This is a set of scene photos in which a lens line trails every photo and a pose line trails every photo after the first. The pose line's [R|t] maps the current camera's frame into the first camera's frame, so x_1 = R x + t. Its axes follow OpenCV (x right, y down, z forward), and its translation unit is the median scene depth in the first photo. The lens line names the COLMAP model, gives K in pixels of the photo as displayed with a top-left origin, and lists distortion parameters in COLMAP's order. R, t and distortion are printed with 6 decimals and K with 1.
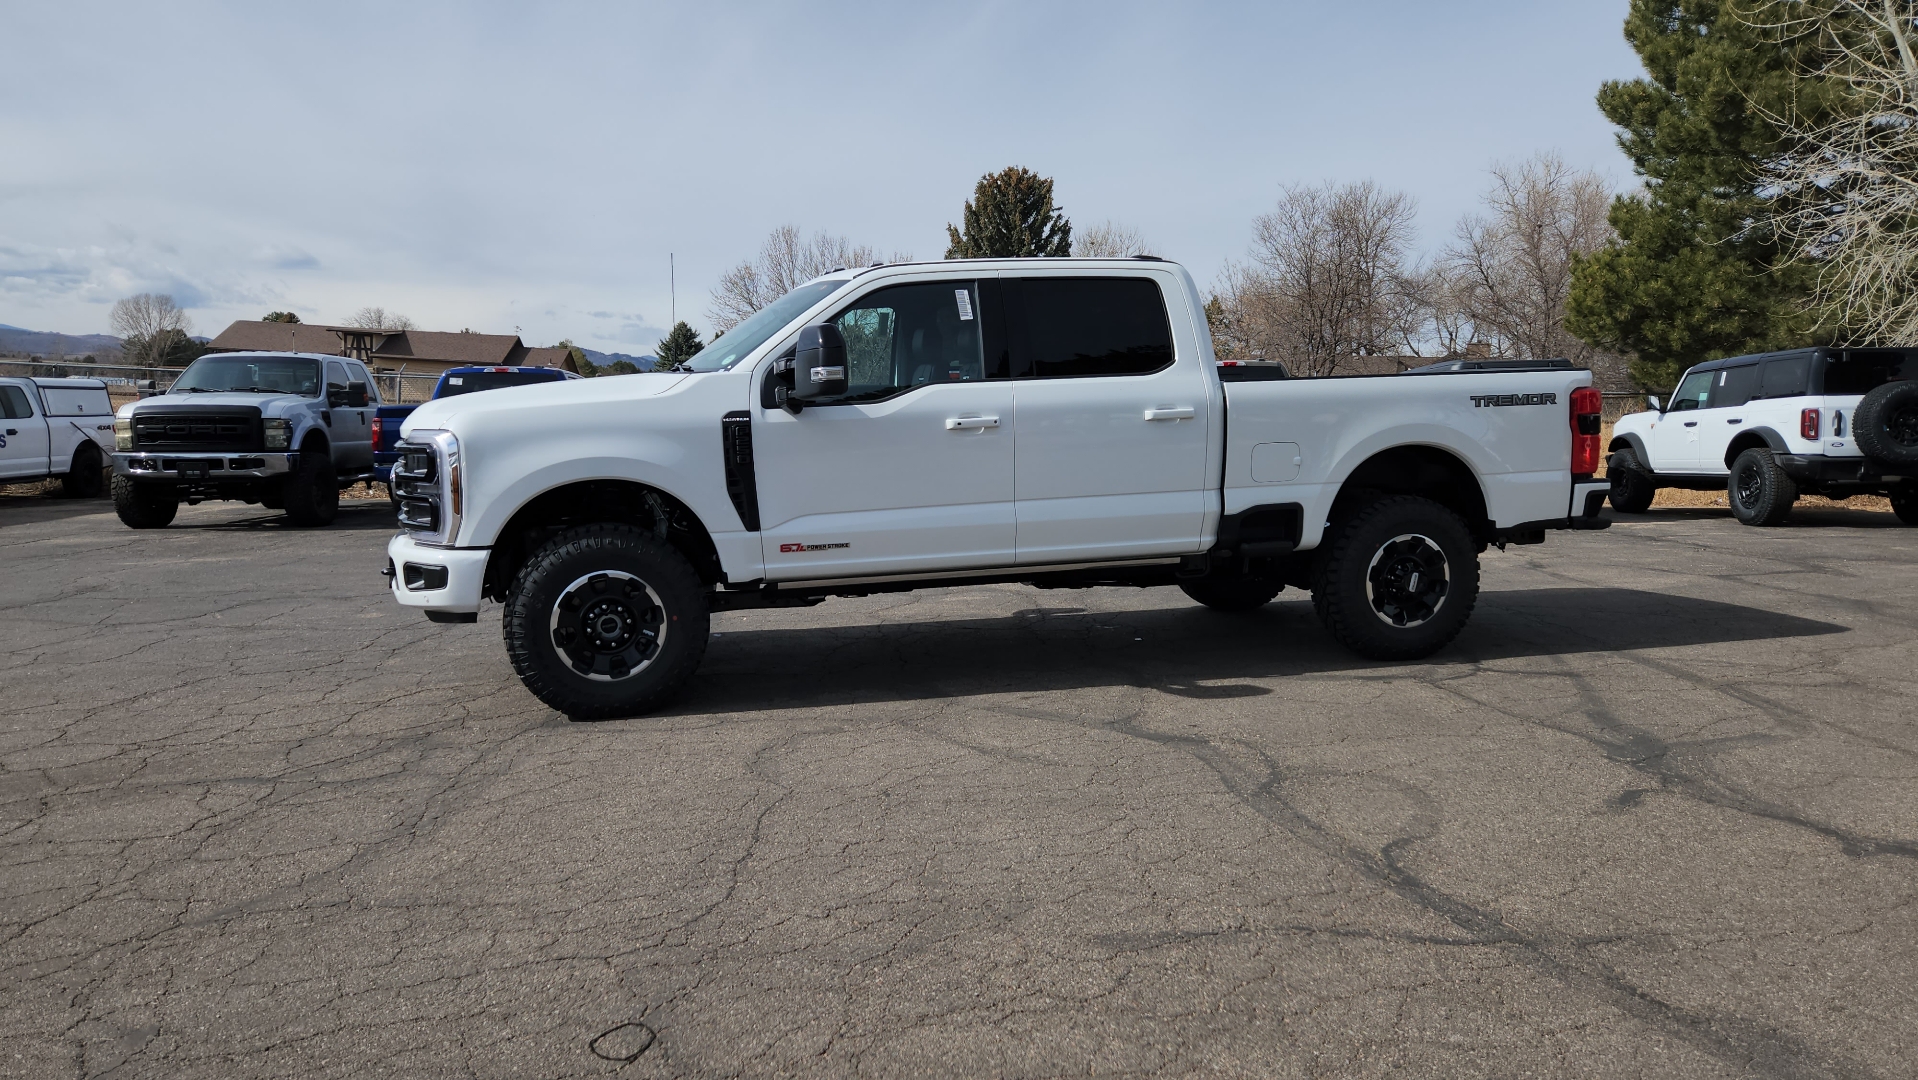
lens RADIAL K [[1330.6, 0, 920.8], [0, 1330.6, 548.6], [0, 0, 1]] dist [0.082159, -0.072932]
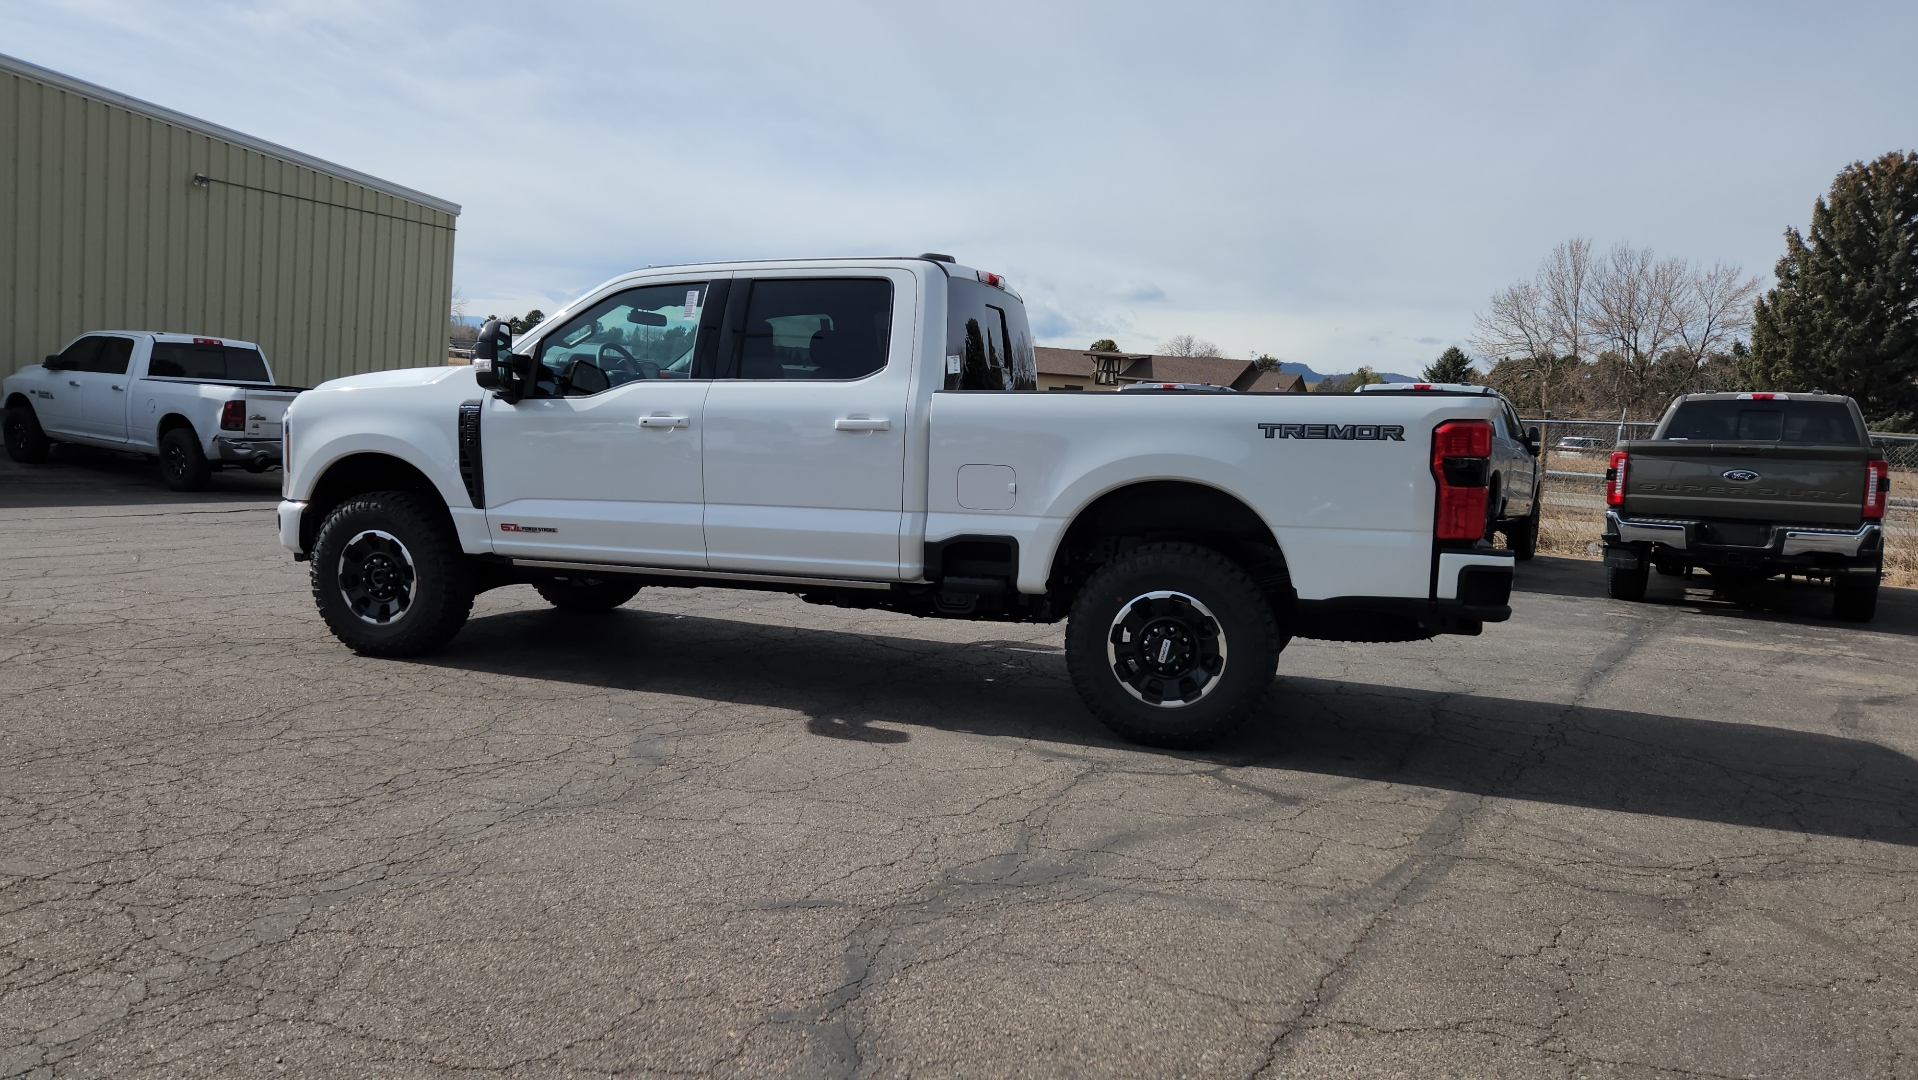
lens RADIAL K [[1315.8, 0, 889.9], [0, 1315.8, 546.7], [0, 0, 1]] dist [0.078482, -0.059537]
pose [[0.808598, 0.097995, -0.580143, 0.675613], [-0.109258, 0.993891, 0.015601, -0.030811], [0.578128, 0.050771, 0.814365, 0.256939]]
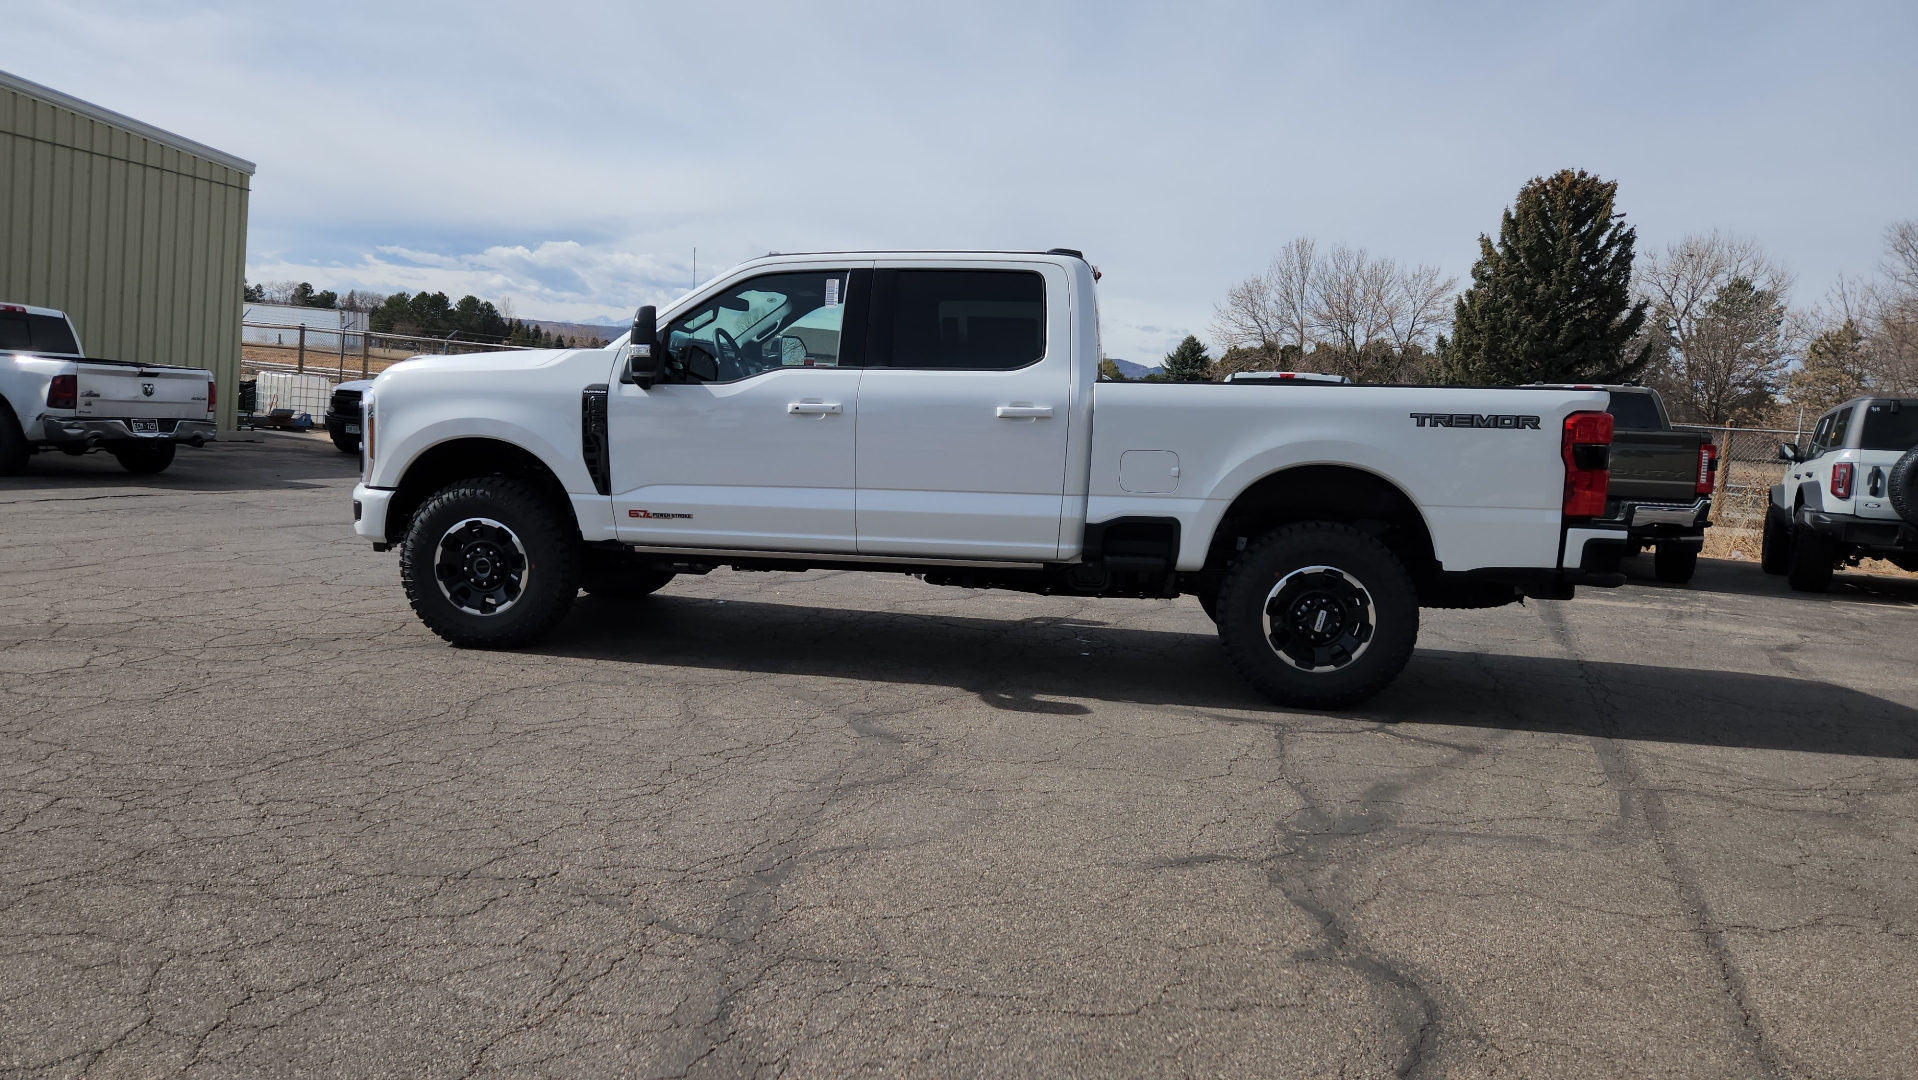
lens RADIAL K [[1323.4, 0, 891.9], [0, 1323.4, 539.3], [0, 0, 1]] dist [0.080936, -0.066780]
pose [[0.907948, 0.091605, -0.408948, 0.457541], [-0.098480, 0.995130, 0.004263, -0.004066], [0.407347, 0.036402, 0.912548, 0.088080]]
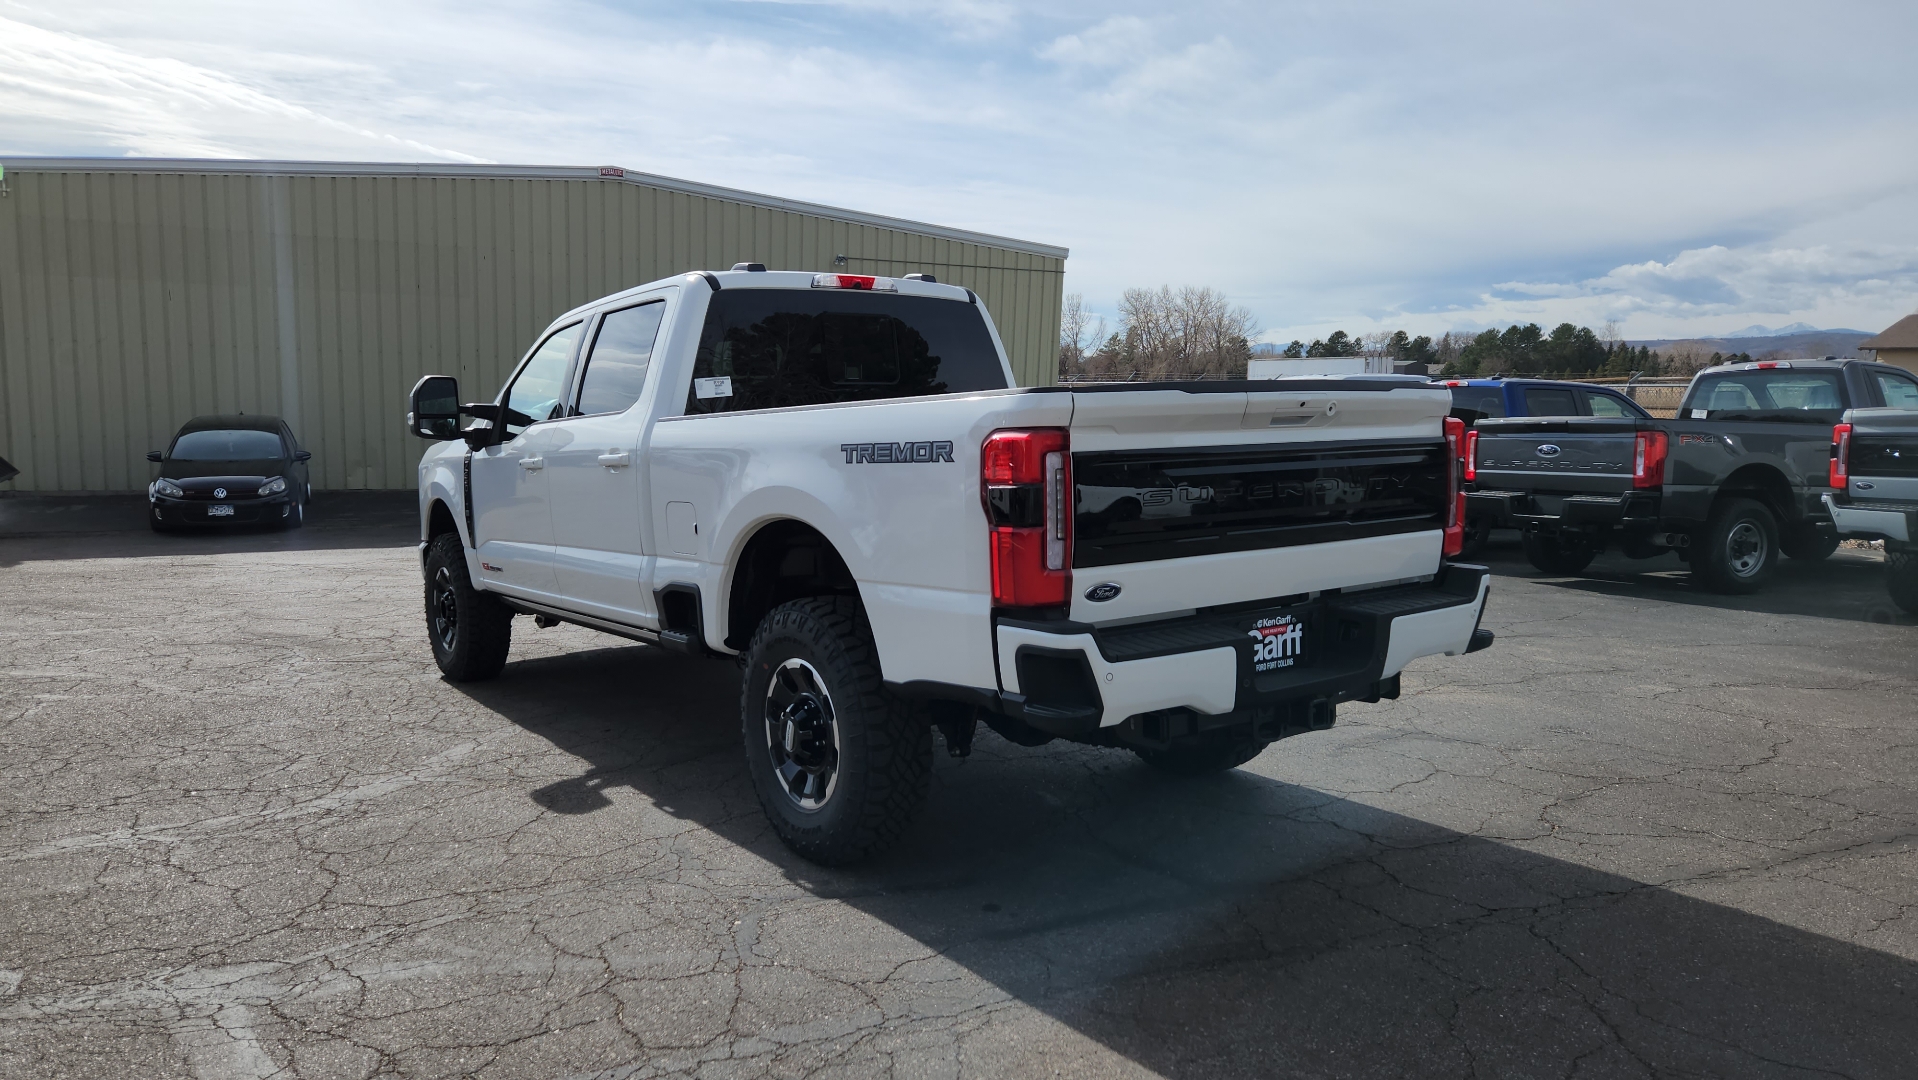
lens RADIAL K [[1281.2, 0, 894.0], [0, 1281.2, 542.5], [0, 0, 1]] dist [0.077361, -0.051551]
pose [[0.329115, 0.087243, -0.940251, 0.931281], [-0.090763, 0.994035, 0.060463, -0.104860], [0.939918, 0.065441, 0.335071, 0.825085]]
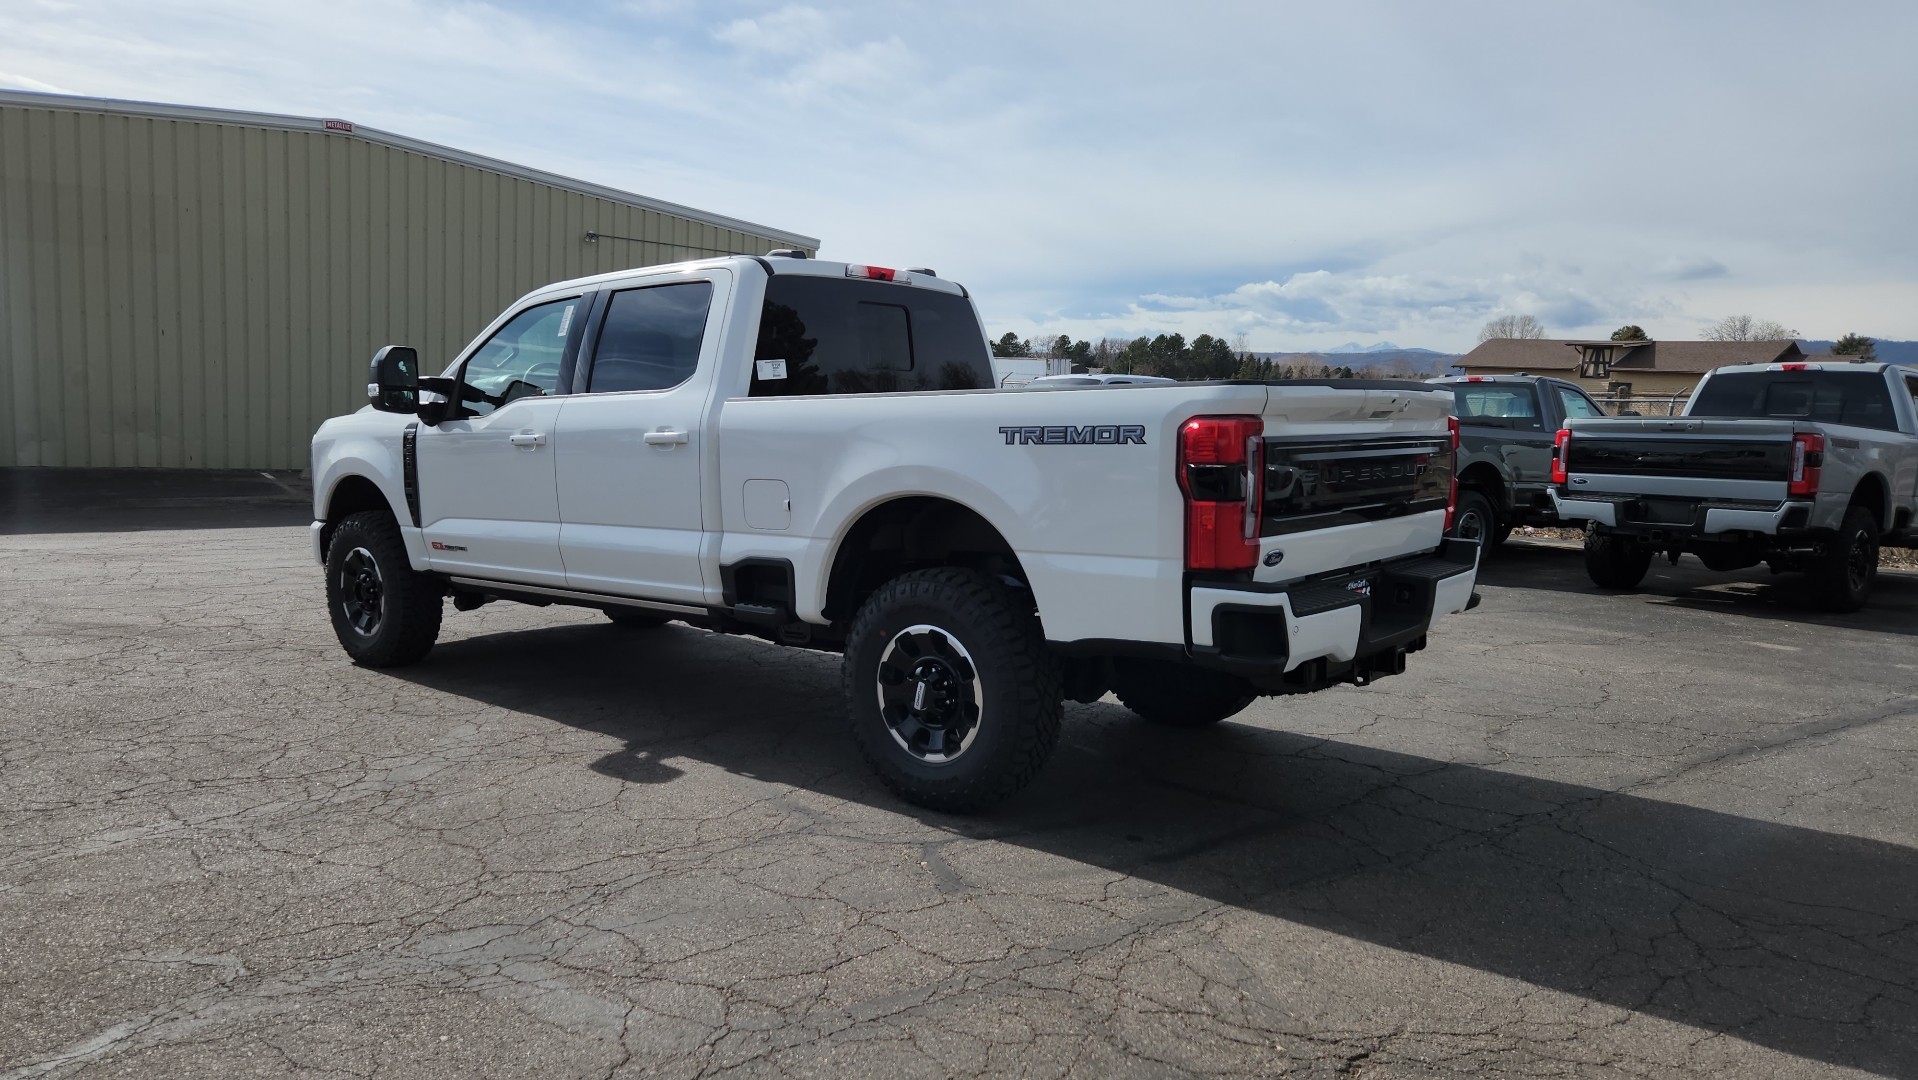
lens RADIAL K [[1292.3, 0, 889.7], [0, 1292.3, 558.2], [0, 0, 1]] dist [0.086430, -0.069220]
pose [[0.547497, 0.103792, -0.830346, 0.885619], [-0.104592, 0.992984, 0.055158, -0.078184], [0.830245, 0.056648, 0.554512, 0.608775]]
